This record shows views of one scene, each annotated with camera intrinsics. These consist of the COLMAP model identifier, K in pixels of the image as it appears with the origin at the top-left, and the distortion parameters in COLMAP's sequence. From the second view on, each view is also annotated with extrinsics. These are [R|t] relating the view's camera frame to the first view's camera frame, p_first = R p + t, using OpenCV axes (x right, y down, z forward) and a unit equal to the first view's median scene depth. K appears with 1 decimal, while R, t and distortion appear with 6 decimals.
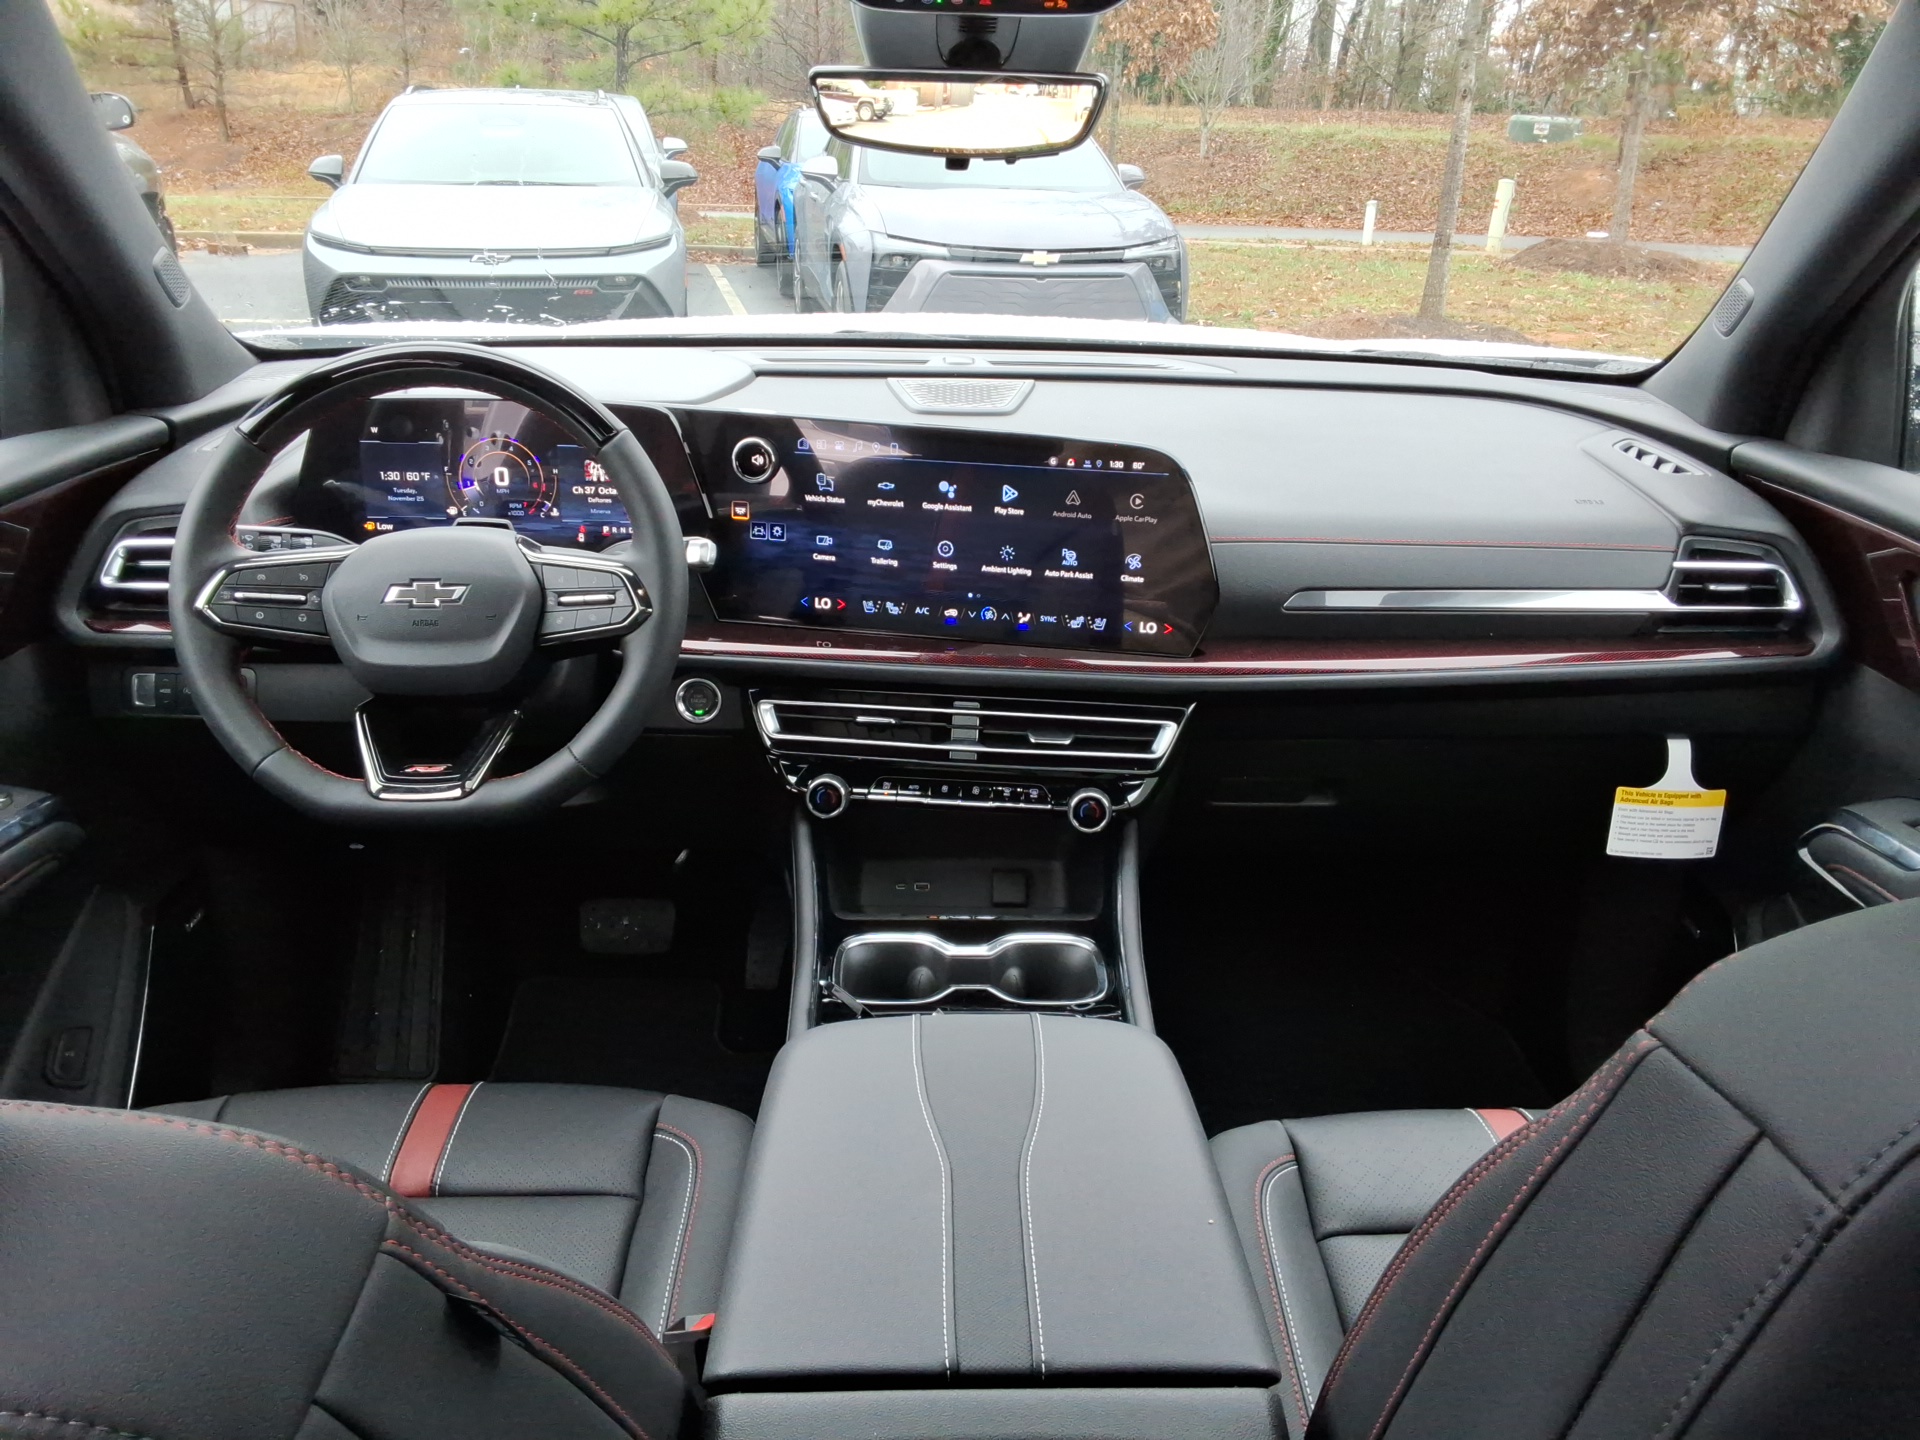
lens RADIAL K [[1524.4, 0, 994.7], [0, 1524.4, 713.5], [0, 0, 1]] dist [0.105281, -0.140669]
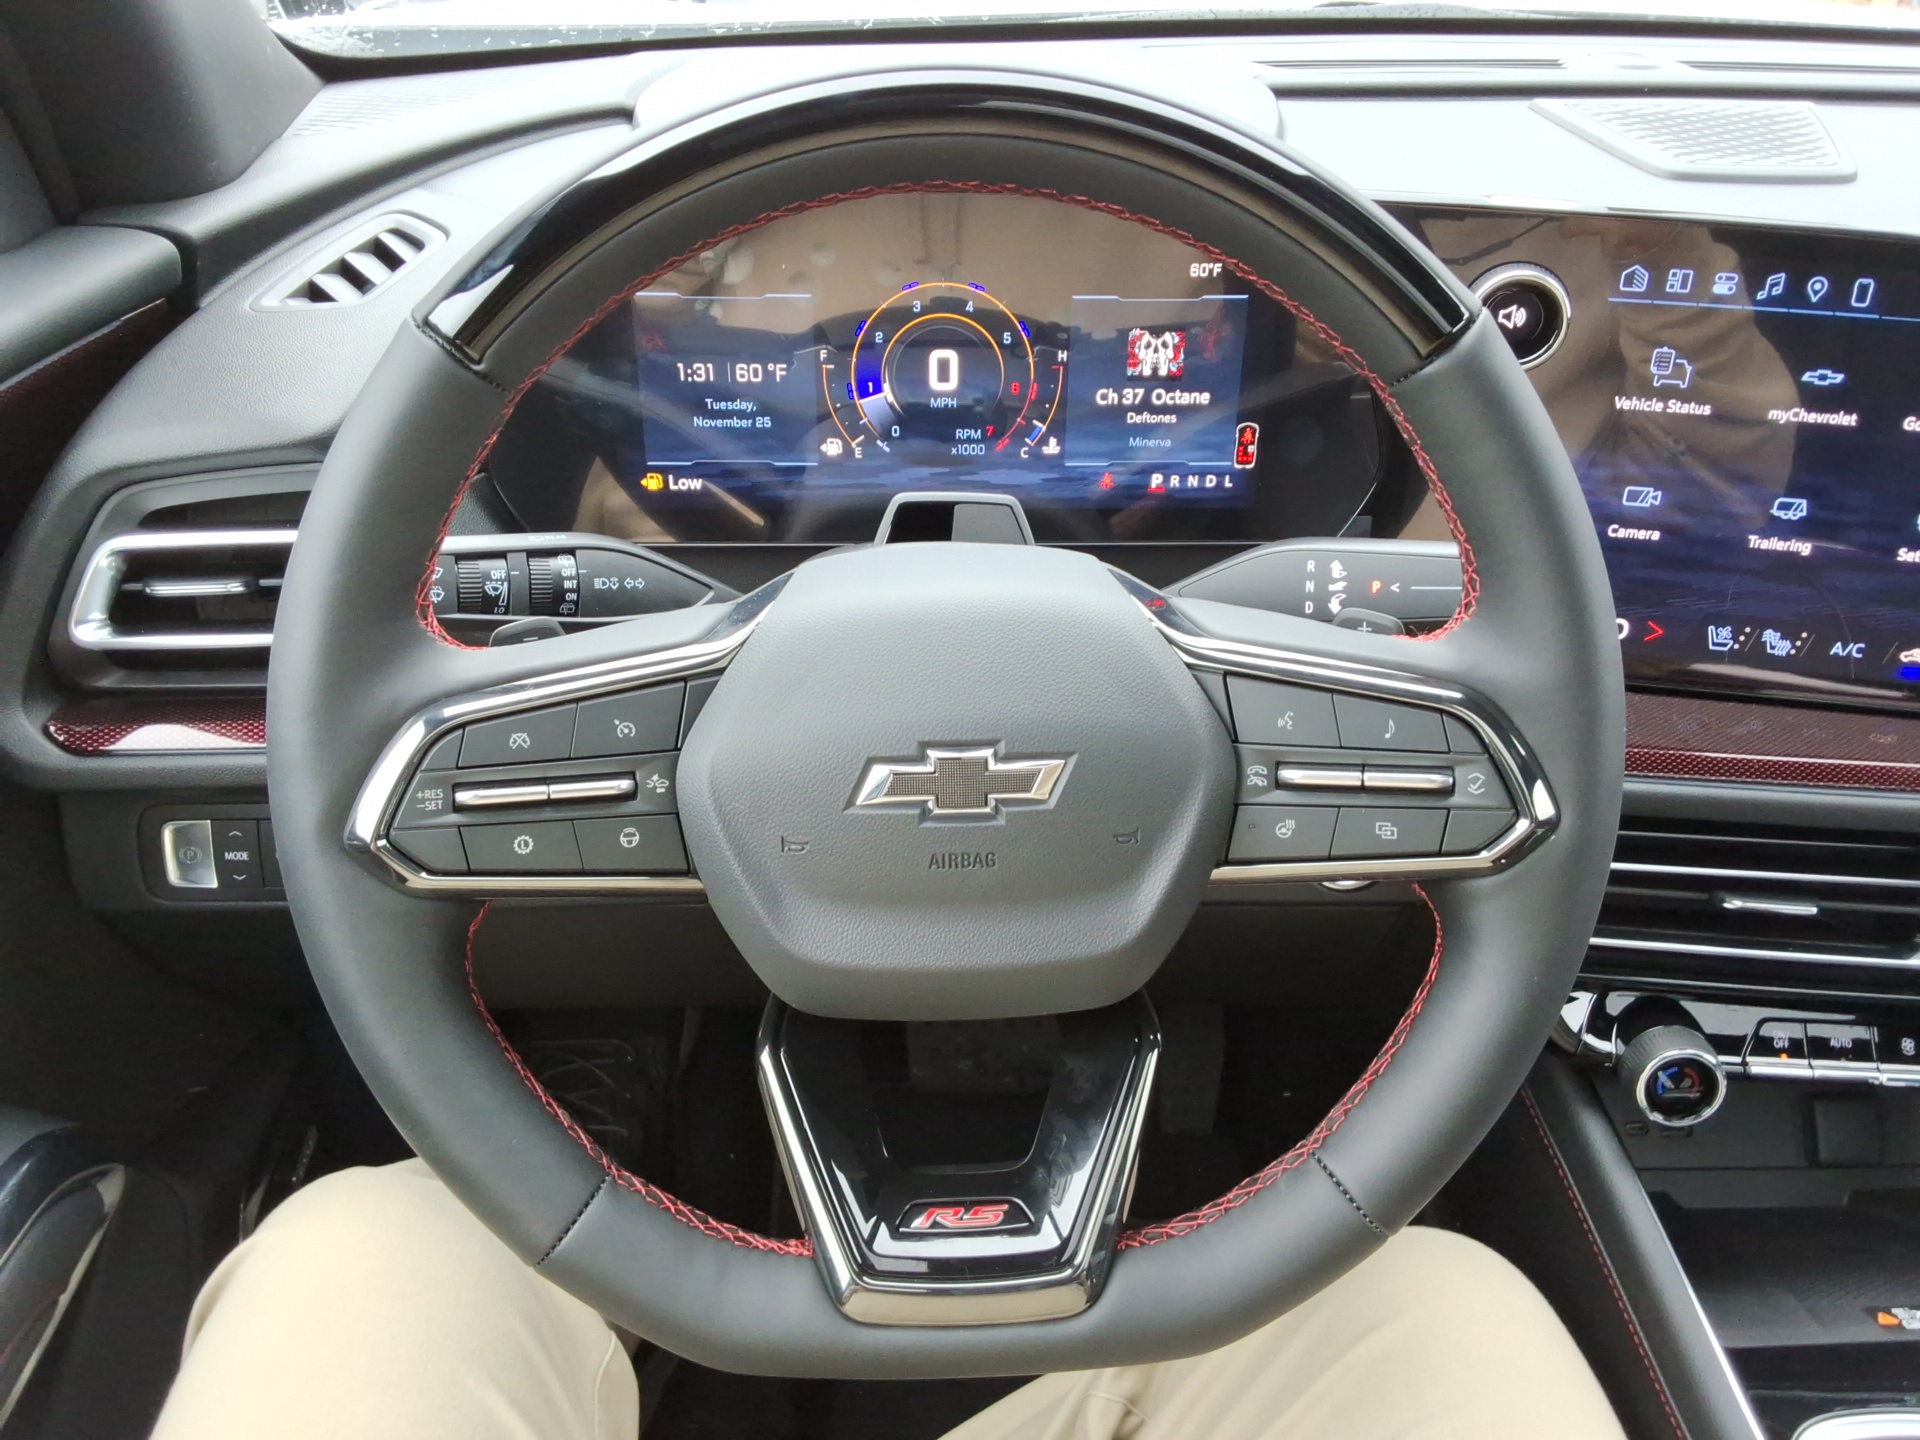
lens RADIAL K [[1524.4, 0, 978.6], [0, 1524.4, 704.3], [0, 0, 1]] dist [0.105281, -0.140669]
pose [[0.999941, -0.008721, 0.006500, -0.313399], [0.007394, 0.983293, 0.181880, -0.139159], [-0.007977, -0.181821, 0.983299, 0.547855]]
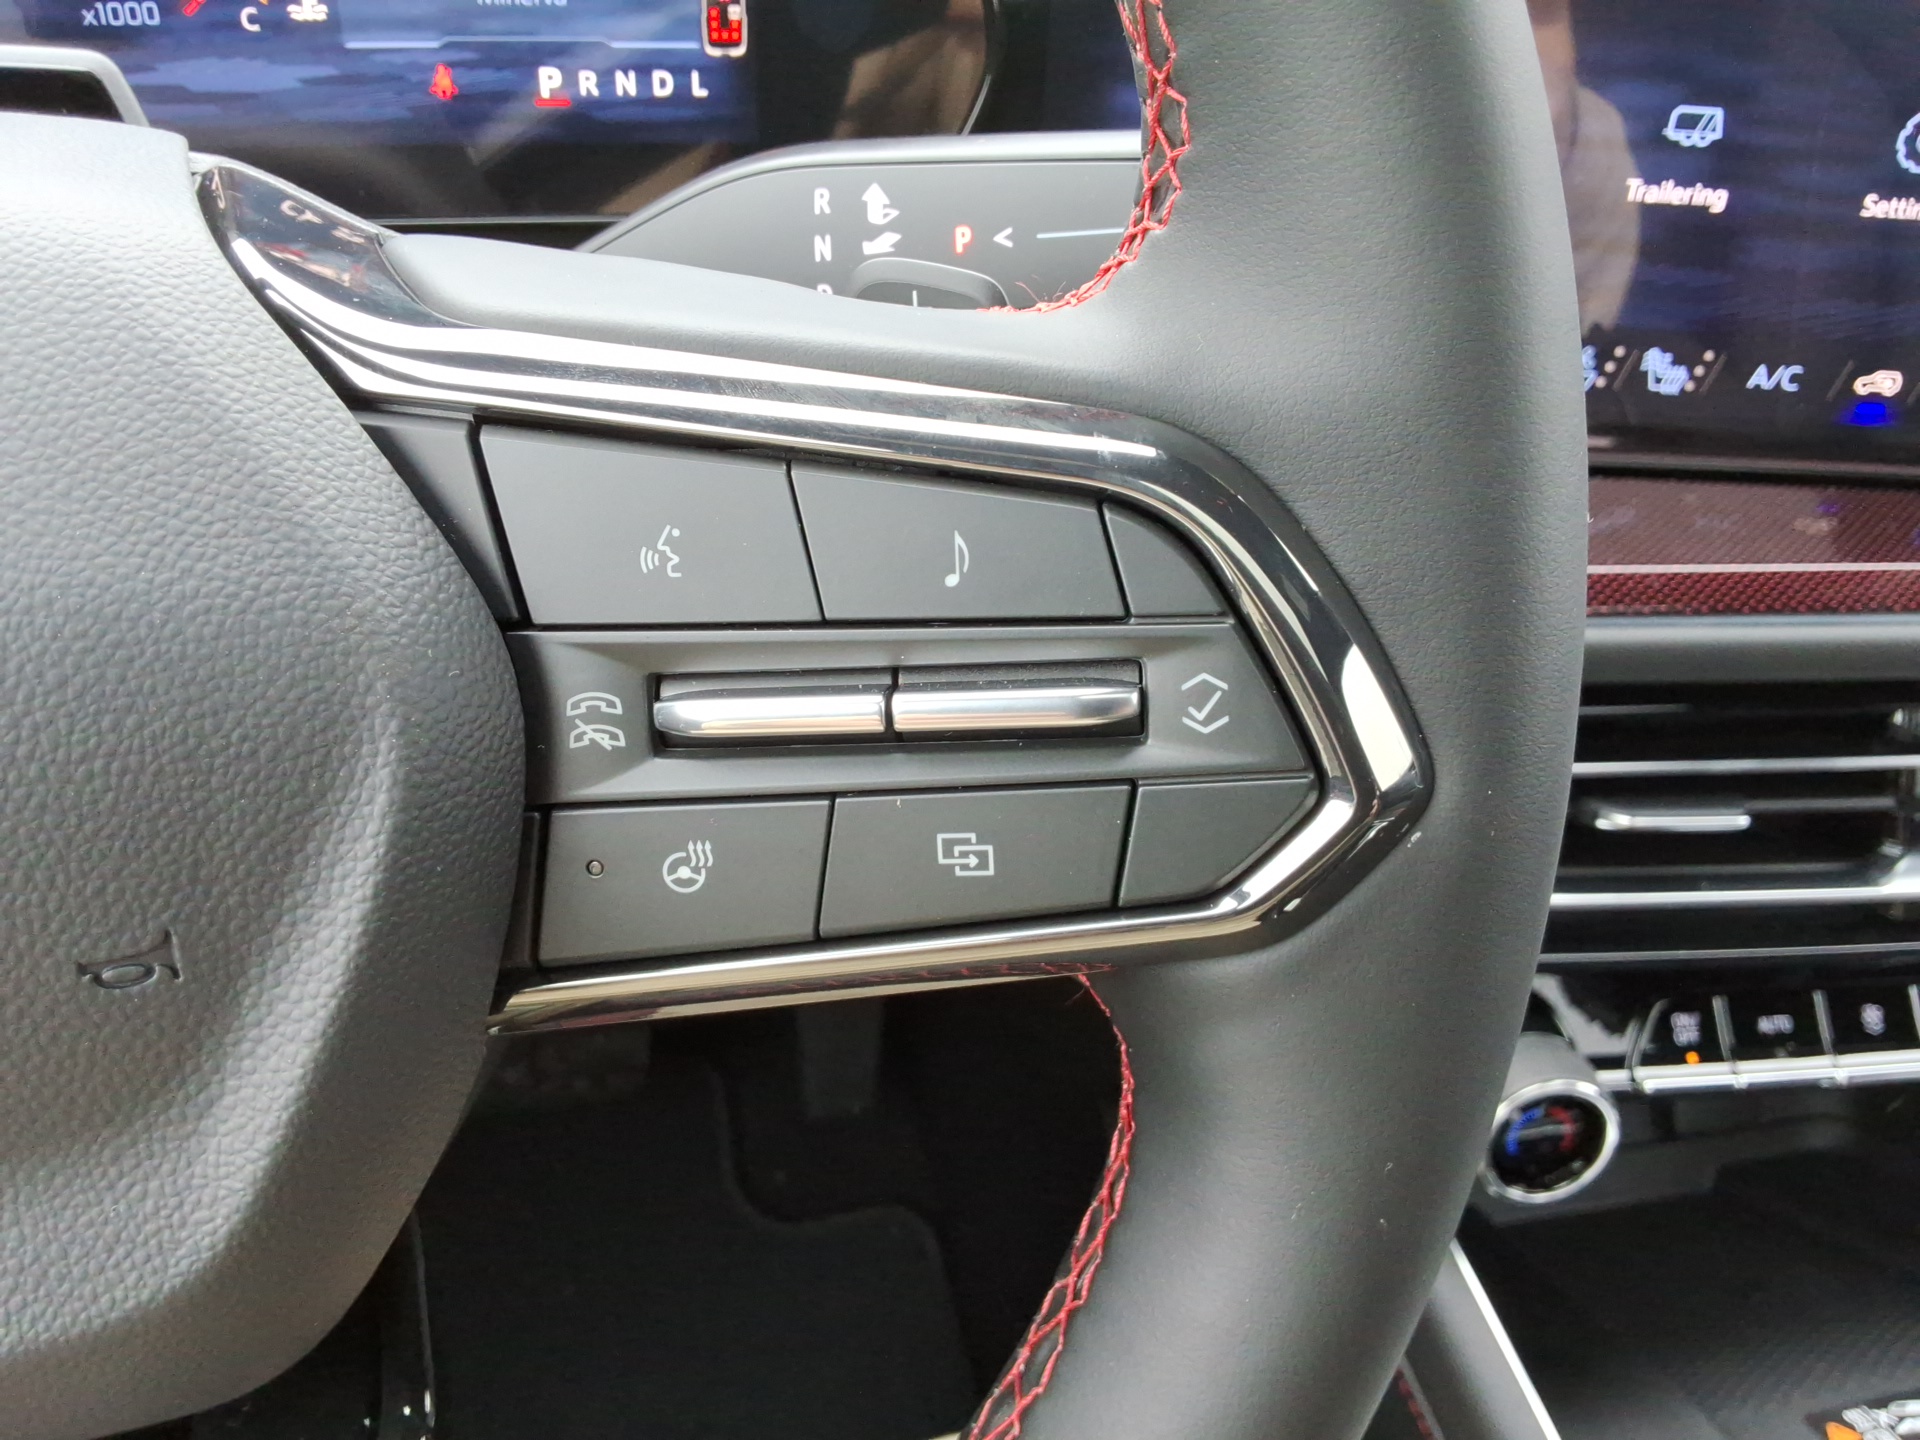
lens RADIAL K [[1524.4, 0, 970.5], [0, 1524.4, 713.9], [0, 0, 1]] dist [0.105281, -0.140669]
pose [[0.980660, -0.088438, 0.174596, -0.243769], [0.035515, 0.957686, 0.285614, -0.095178], [-0.192468, -0.273890, 0.942306, 0.758091]]
